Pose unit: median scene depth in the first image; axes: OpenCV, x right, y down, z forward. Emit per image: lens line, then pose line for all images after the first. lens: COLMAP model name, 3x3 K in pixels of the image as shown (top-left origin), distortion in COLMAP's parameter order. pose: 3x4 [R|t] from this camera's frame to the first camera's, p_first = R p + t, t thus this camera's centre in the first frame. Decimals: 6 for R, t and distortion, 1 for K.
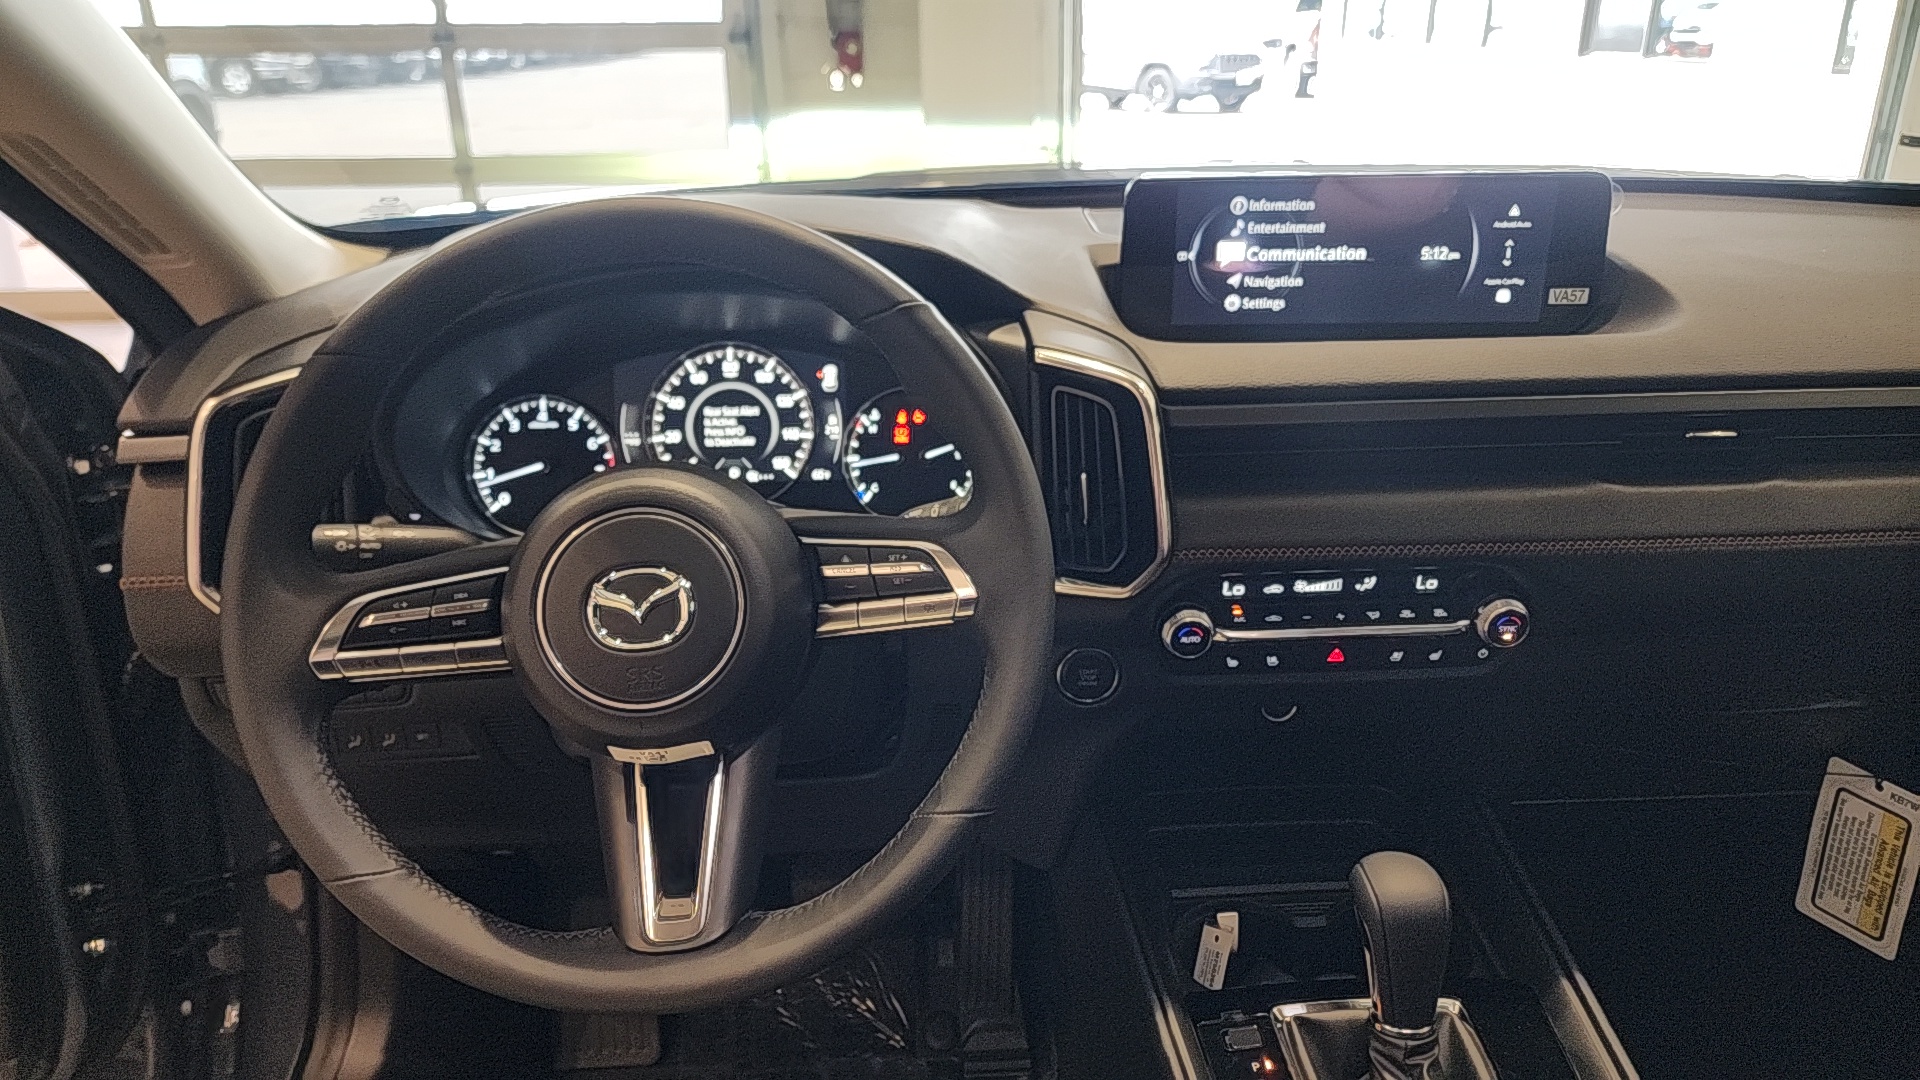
lens RADIAL K [[1278.2, 0, 972.5], [0, 1278.2, 532.6], [0, 0, 1]] dist [0.081891, -0.068296]
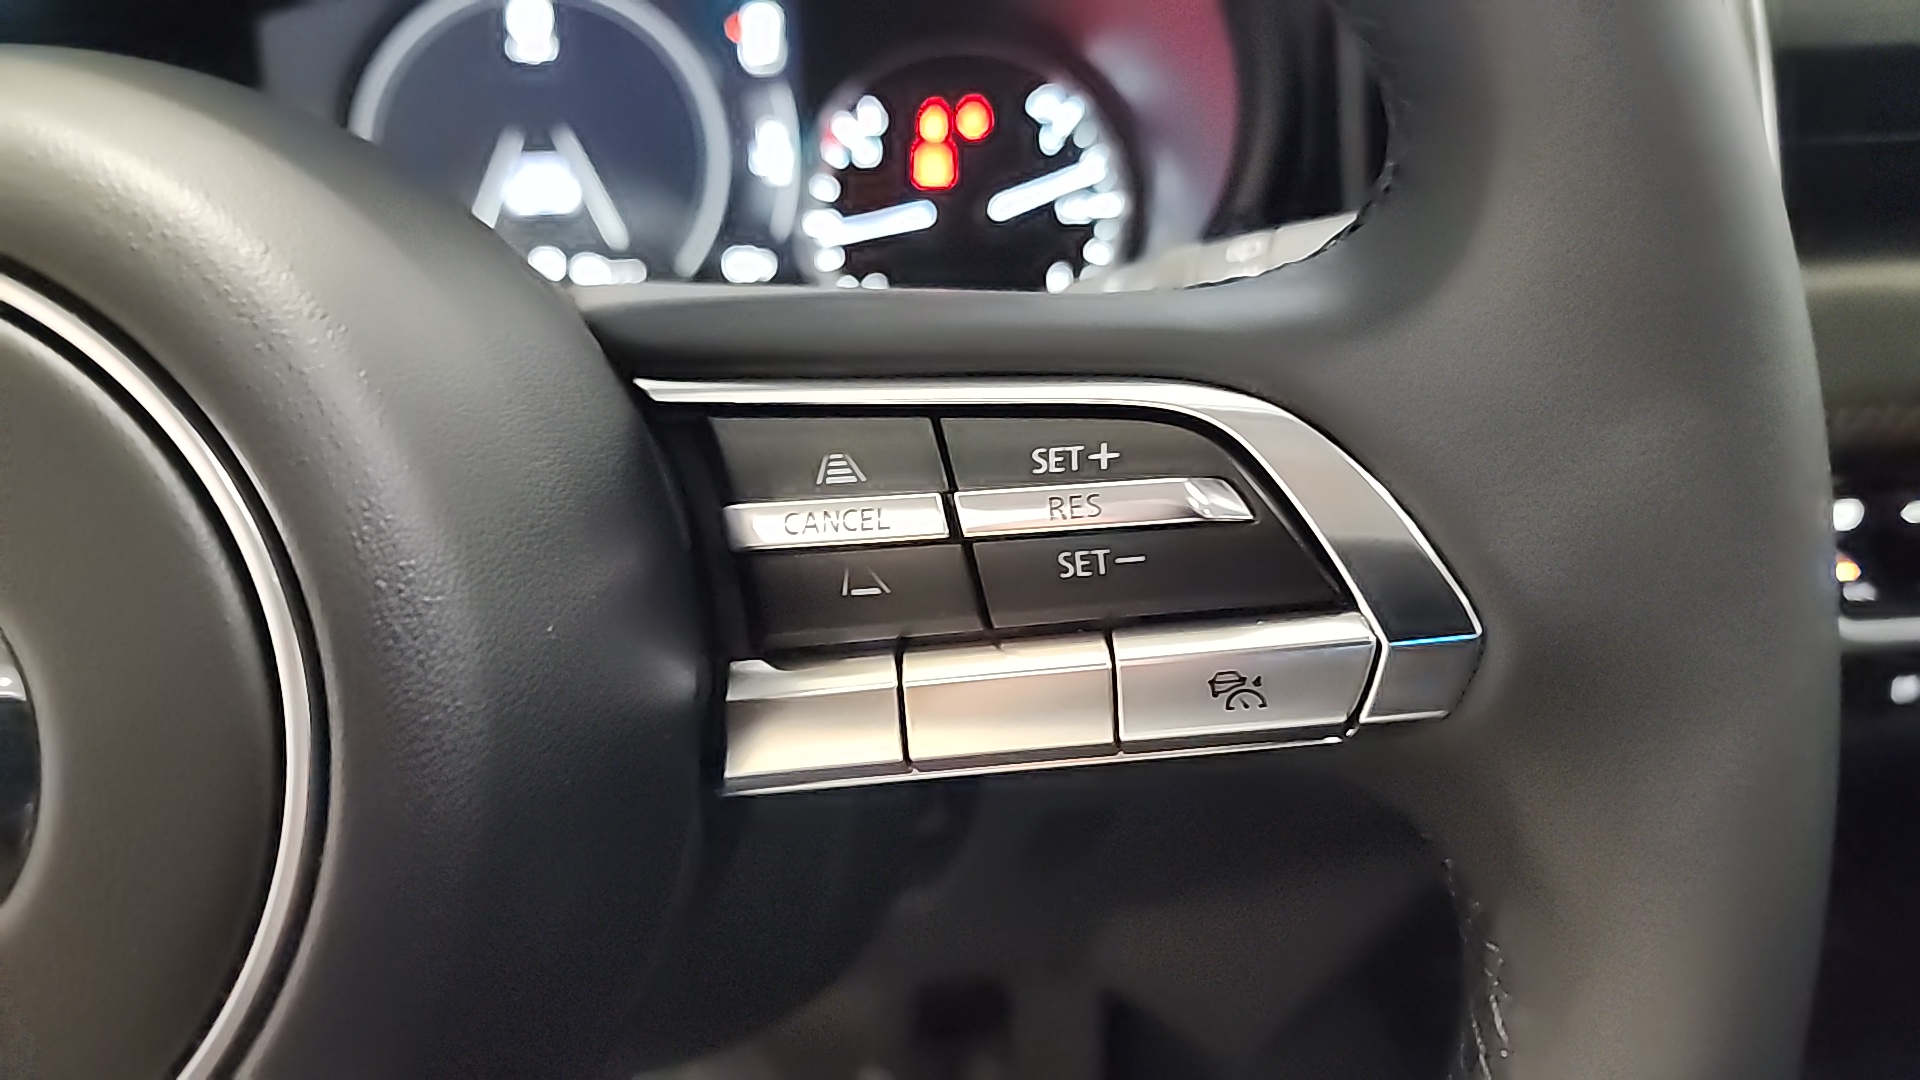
lens RADIAL K [[1278.2, 0, 972.5], [0, 1278.2, 532.6], [0, 0, 1]] dist [0.081891, -0.068296]
pose [[0.999083, -0.026002, 0.034017, -0.065454], [0.023014, 0.996075, 0.085469, 0.010257], [-0.036106, -0.084608, 0.995760, 0.606659]]
